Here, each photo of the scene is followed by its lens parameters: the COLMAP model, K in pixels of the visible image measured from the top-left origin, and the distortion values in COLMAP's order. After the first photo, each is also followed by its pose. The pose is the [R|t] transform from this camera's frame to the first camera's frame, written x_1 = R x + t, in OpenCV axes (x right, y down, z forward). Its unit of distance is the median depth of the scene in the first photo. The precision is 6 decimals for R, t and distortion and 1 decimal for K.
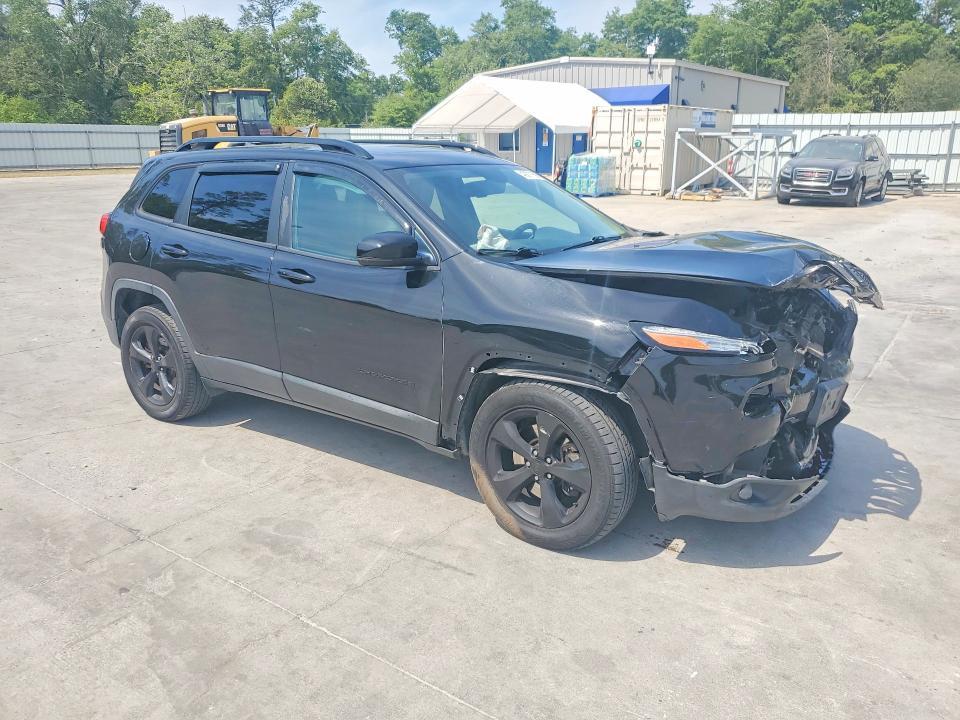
lens RADIAL K [[743.0, 0, 471.3], [0, 743.0, 359.4], [0, 0, 1]] dist [0.009243, 0.016951]
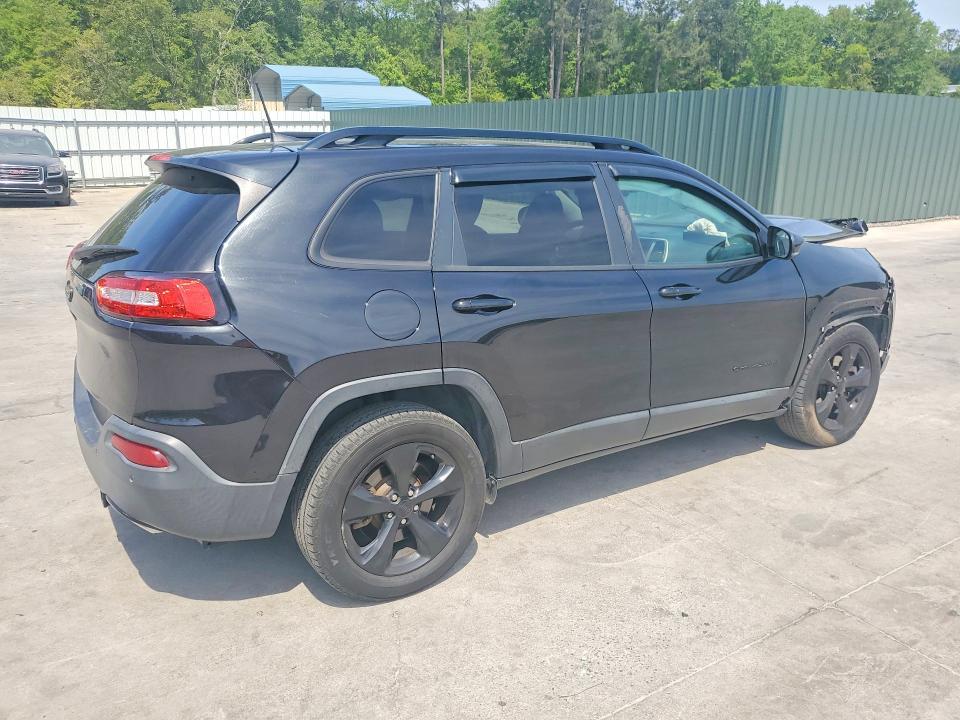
lens RADIAL K [[752.7, 0, 480.0], [0, 752.7, 360.0], [0, 0, 1]] dist [0.001299, 0.003306]
pose [[0.360680, -0.243583, 0.900321, -1.071372], [0.239658, 0.957088, 0.162932, -0.220782], [-0.901373, 0.157003, 0.403579, 0.802323]]
